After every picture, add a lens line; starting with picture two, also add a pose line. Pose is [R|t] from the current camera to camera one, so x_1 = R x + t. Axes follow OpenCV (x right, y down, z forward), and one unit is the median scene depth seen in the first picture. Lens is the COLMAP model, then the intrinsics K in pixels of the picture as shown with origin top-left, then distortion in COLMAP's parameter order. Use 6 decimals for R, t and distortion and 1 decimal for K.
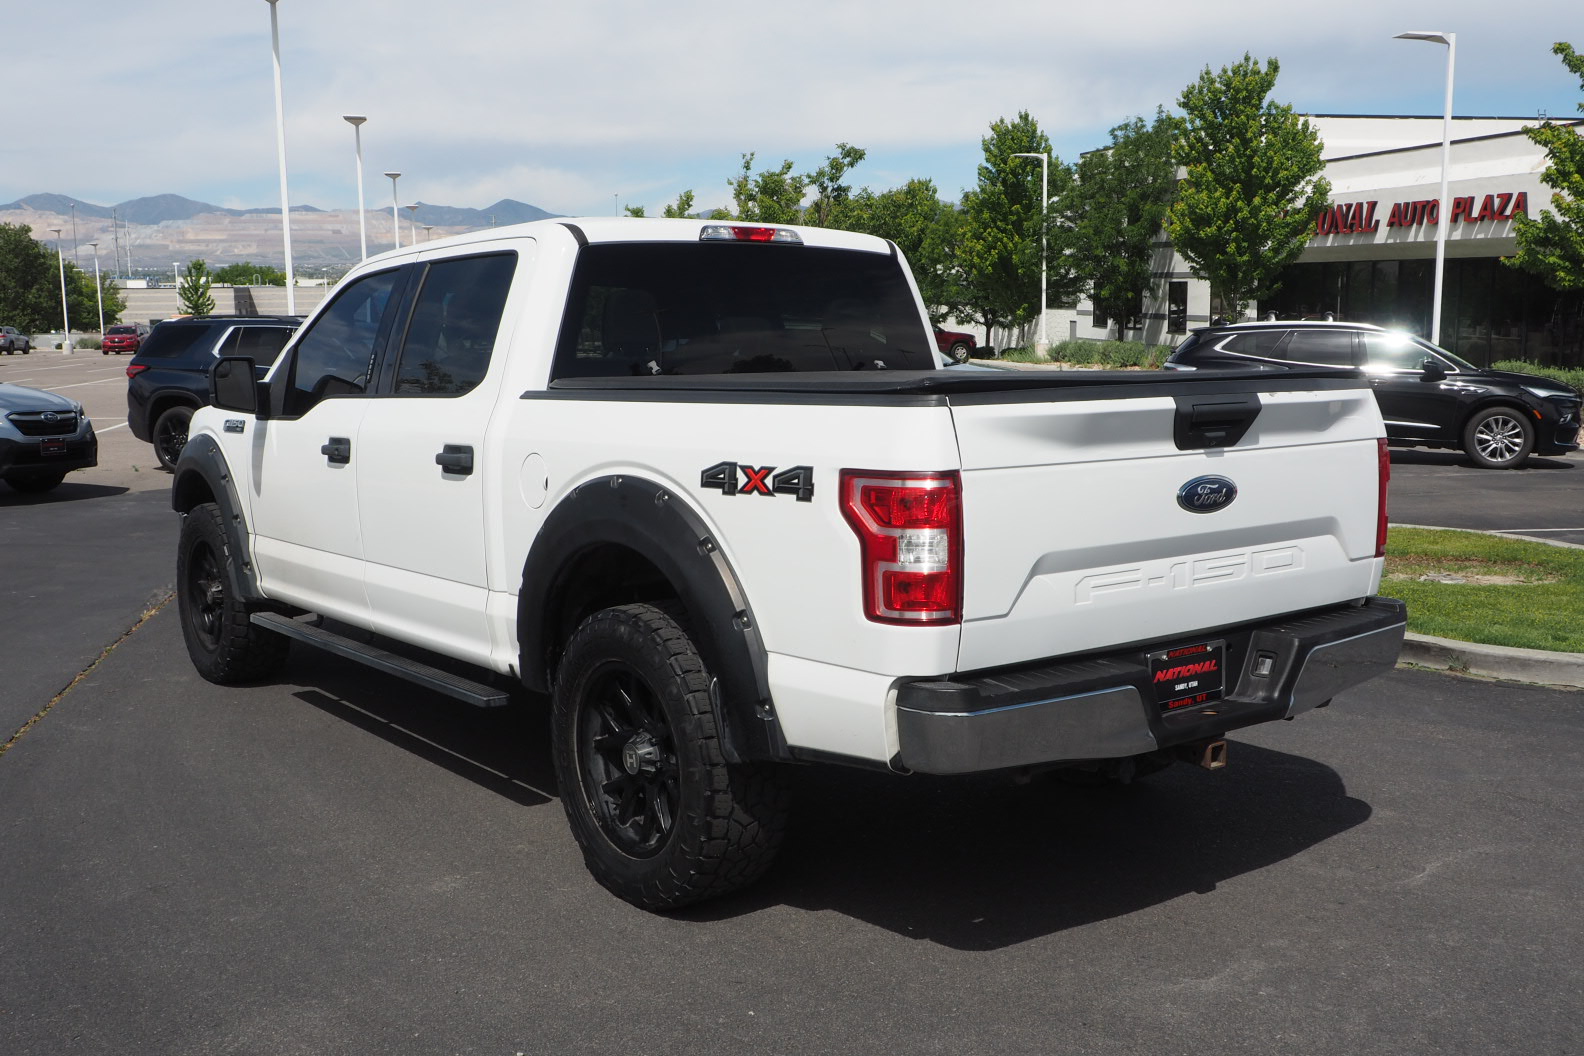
lens RADIAL K [[1546.2, 0, 791.8], [0, 1546.2, 526.2], [0, 0, 1]] dist [-0.012513, -0.010181]
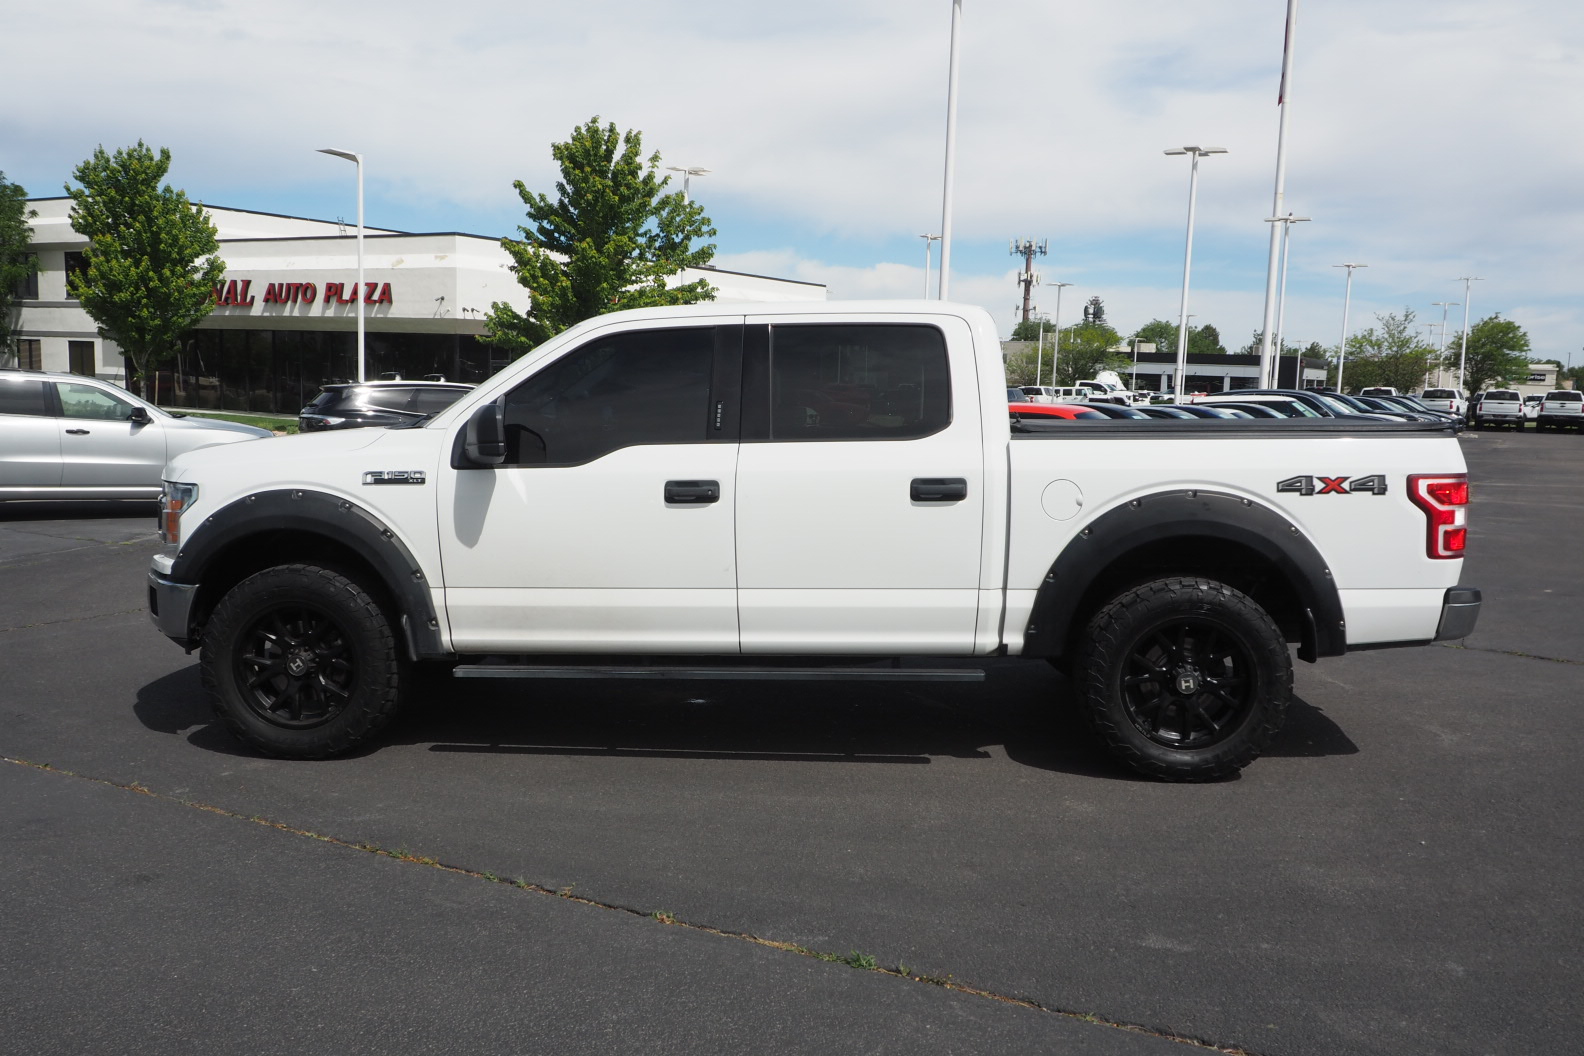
lens RADIAL K [[1289.8, 0, 792.6], [0, 1289.8, 528.6], [0, 0, 1]] dist [-0.021487, 0.003554]
pose [[0.659222, -0.062633, 0.749335, -0.106140], [0.075995, 0.996972, 0.016475, -0.003719], [-0.748098, 0.046085, 0.661986, 0.039419]]
